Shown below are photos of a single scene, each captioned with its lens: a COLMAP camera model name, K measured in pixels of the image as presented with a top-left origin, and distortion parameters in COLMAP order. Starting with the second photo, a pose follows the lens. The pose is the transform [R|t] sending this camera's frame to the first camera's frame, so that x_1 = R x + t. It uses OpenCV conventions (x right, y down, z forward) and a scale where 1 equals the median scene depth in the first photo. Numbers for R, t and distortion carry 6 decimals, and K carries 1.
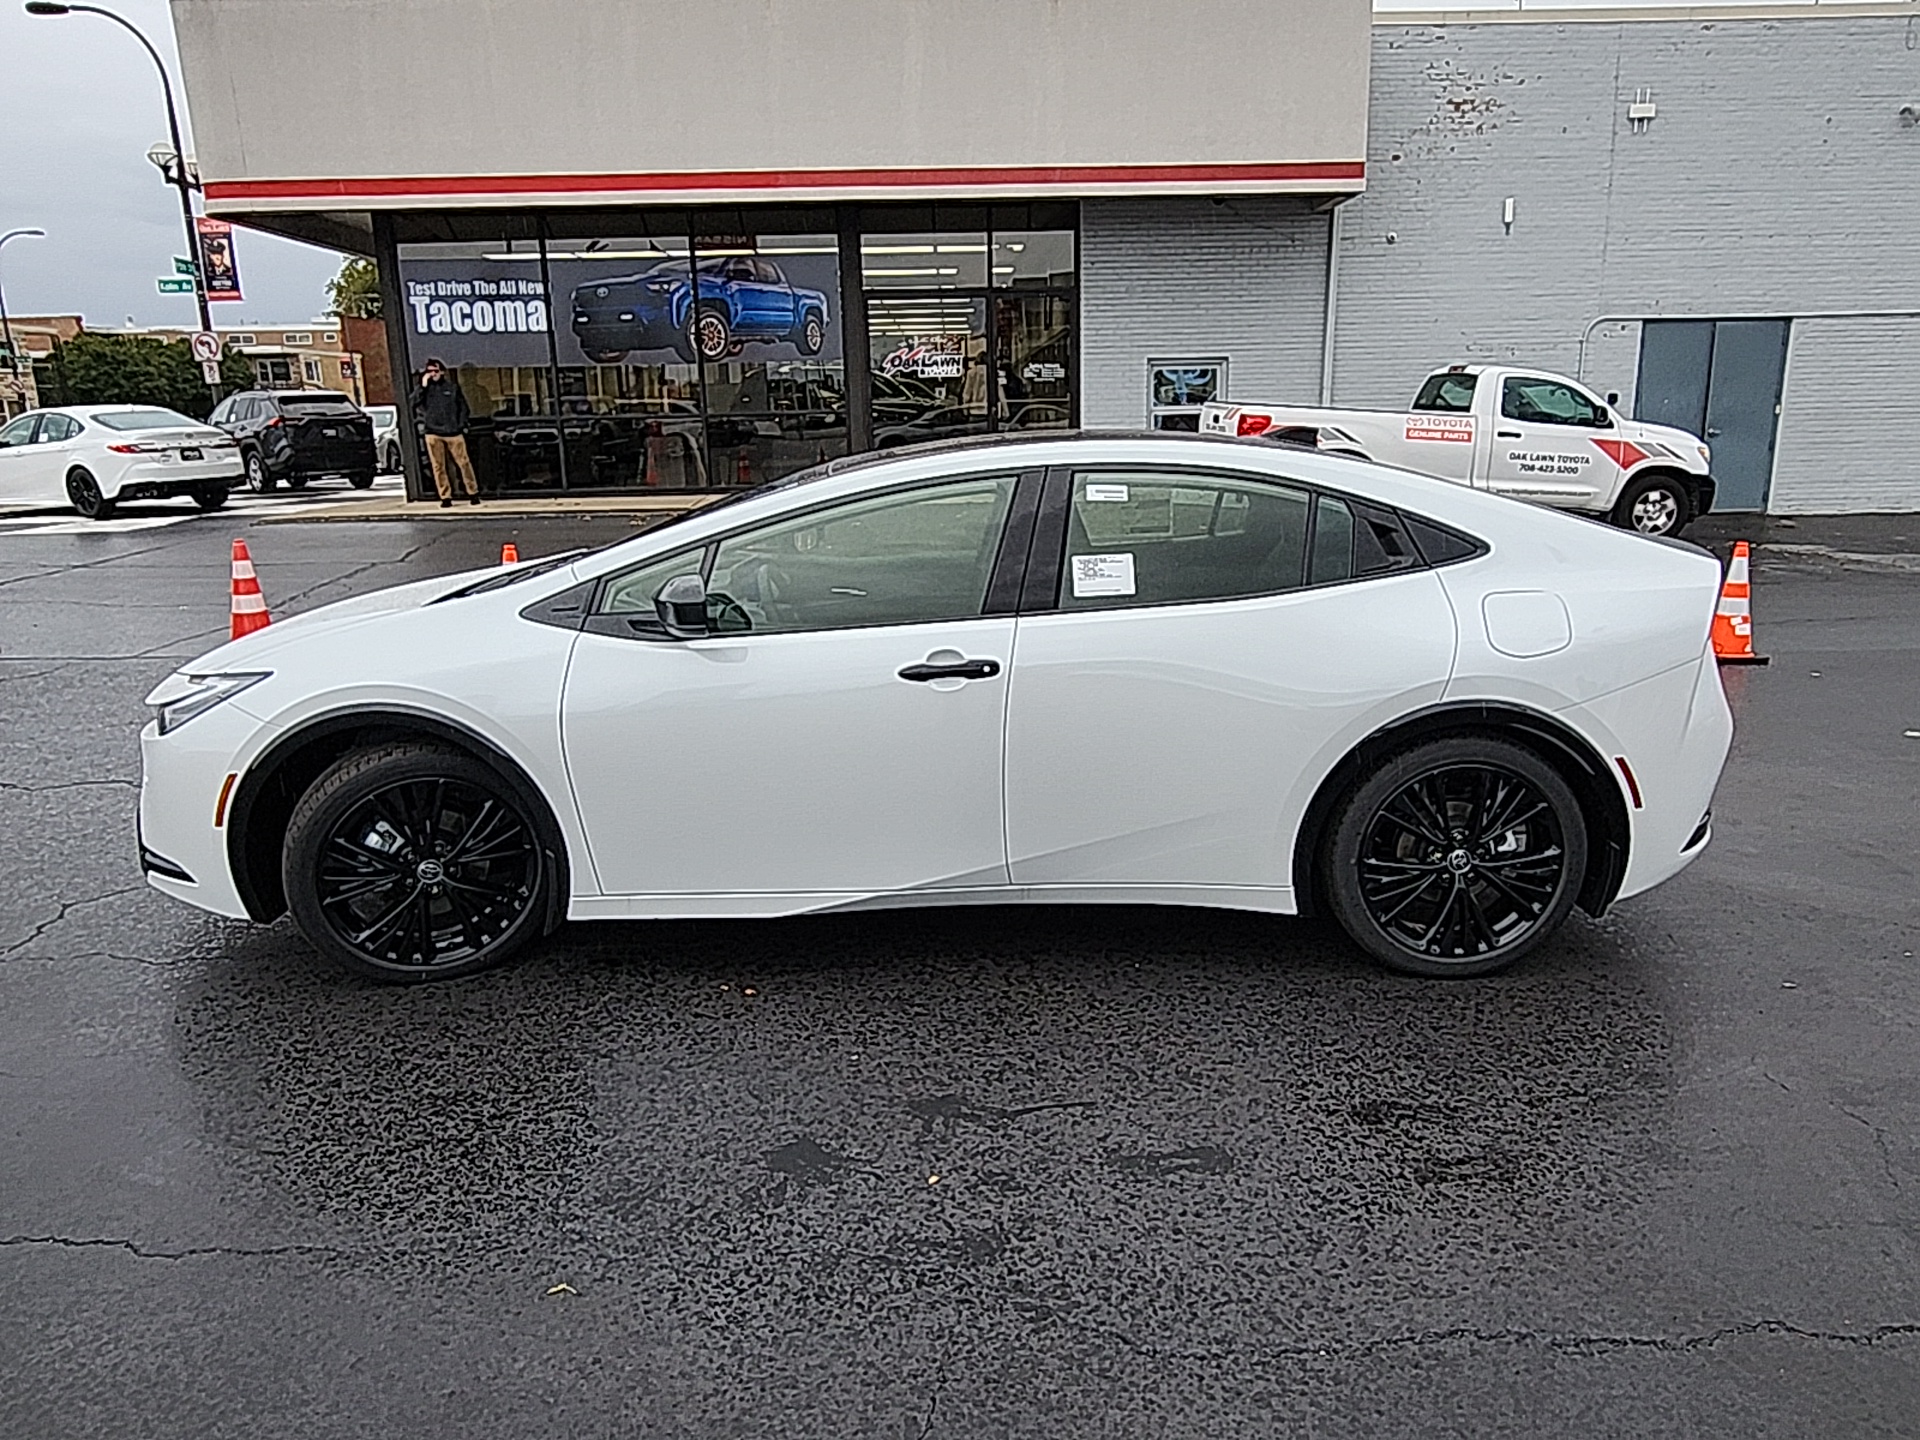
lens RADIAL K [[1305.7, 0, 1013.7], [0, 1305.7, 713.9], [0, 0, 1]] dist [0.005193, -0.005176]
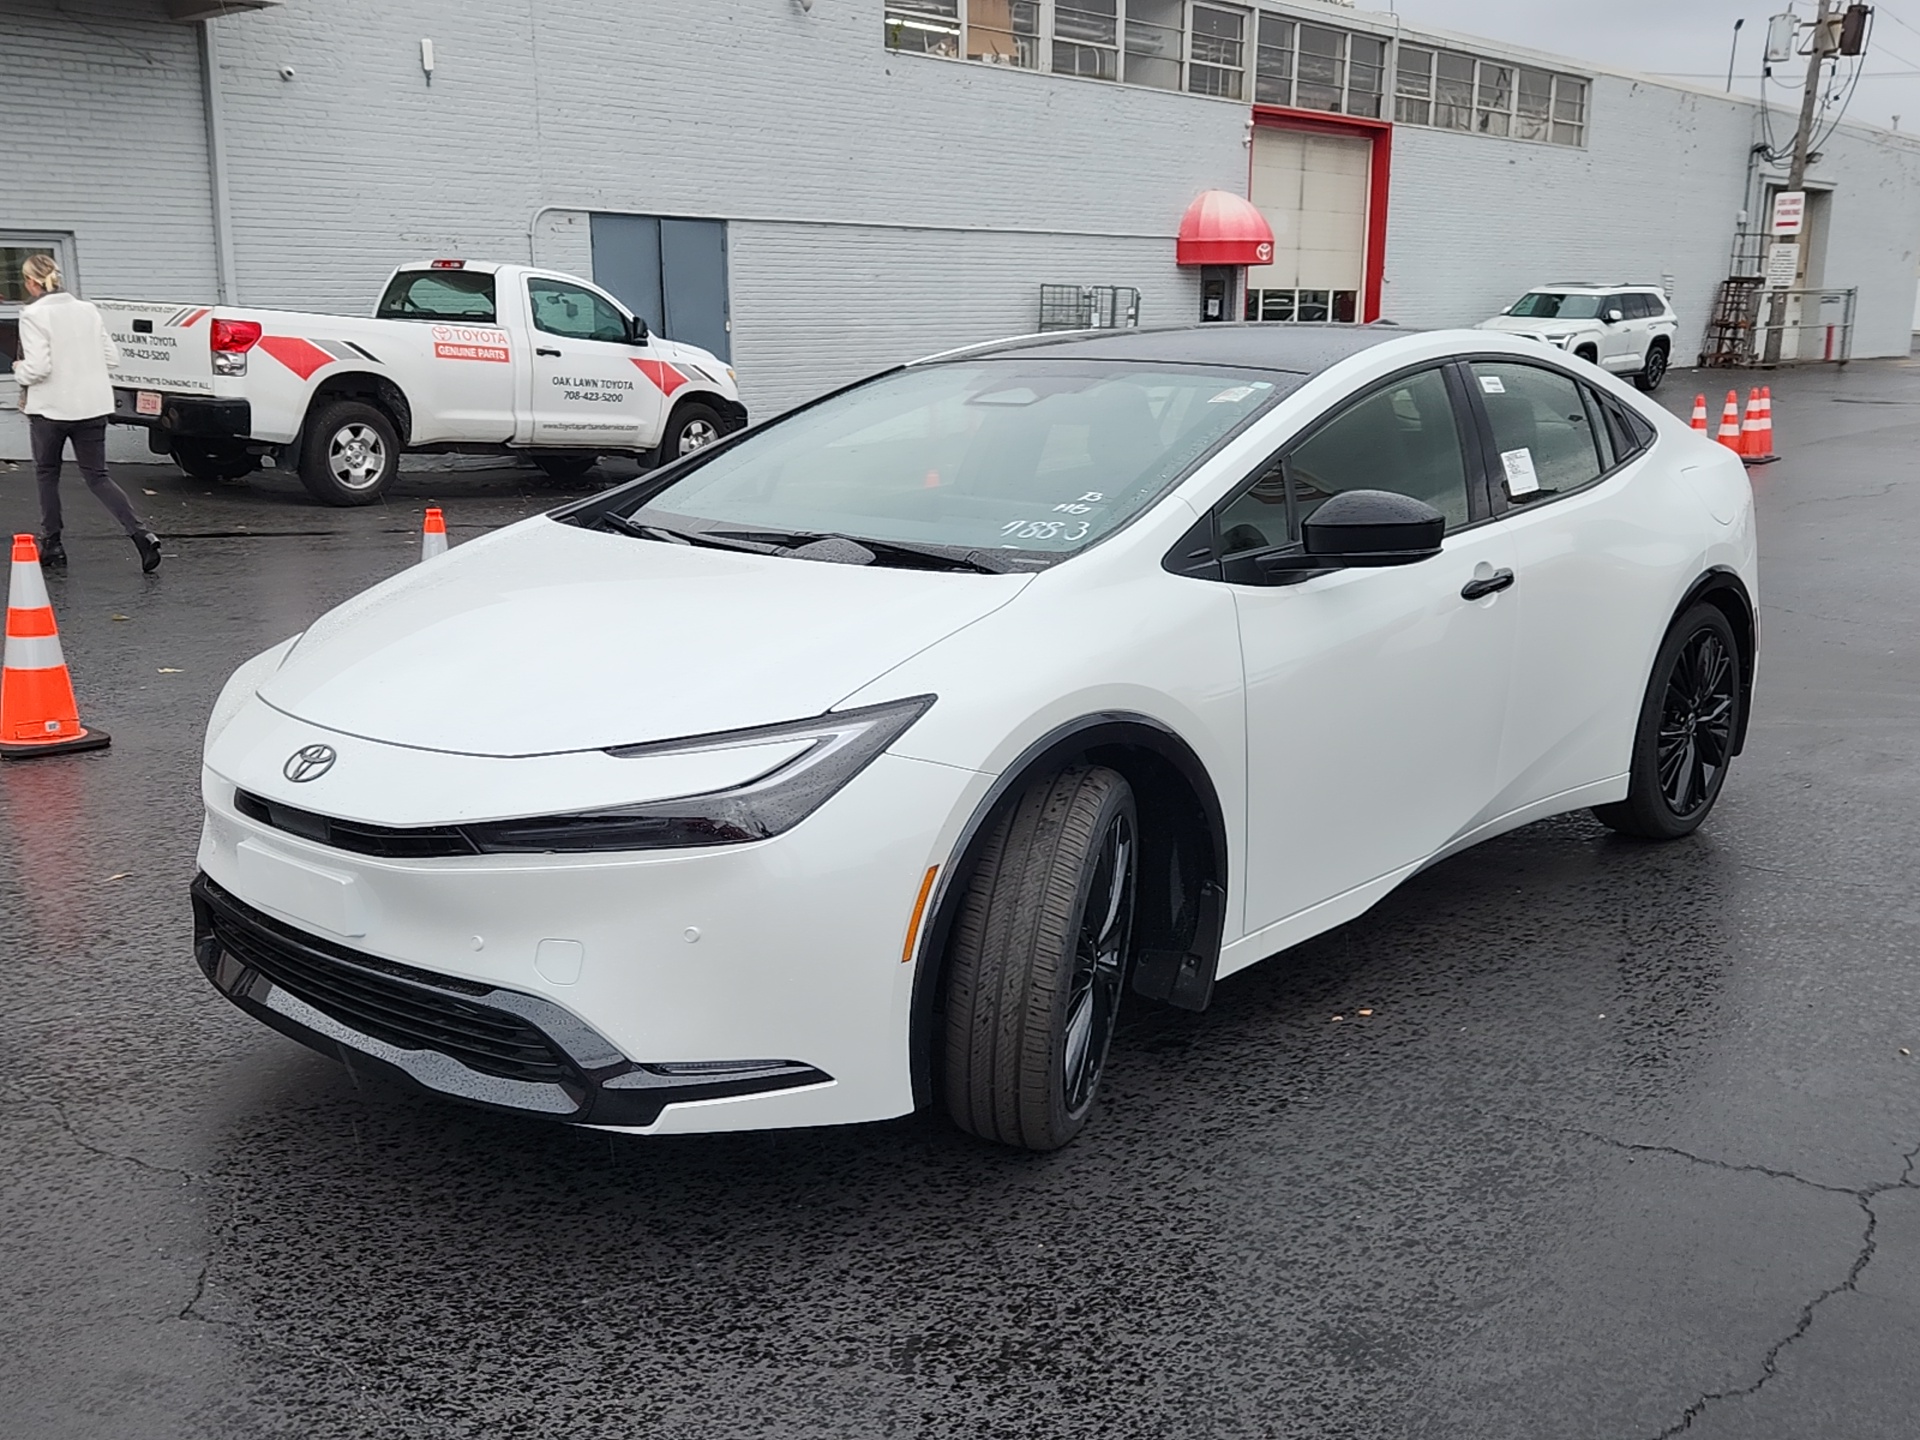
lens RADIAL K [[1856.5, 0, 961.3], [0, 1856.5, 725.5], [0, 0, 1]] dist [0.019962, 0.000000]
pose [[0.661645, -0.144623, 0.735738, -0.294232], [0.158820, 0.985990, 0.050988, -0.014366], [-0.732804, 0.083114, 0.675345, 0.099485]]
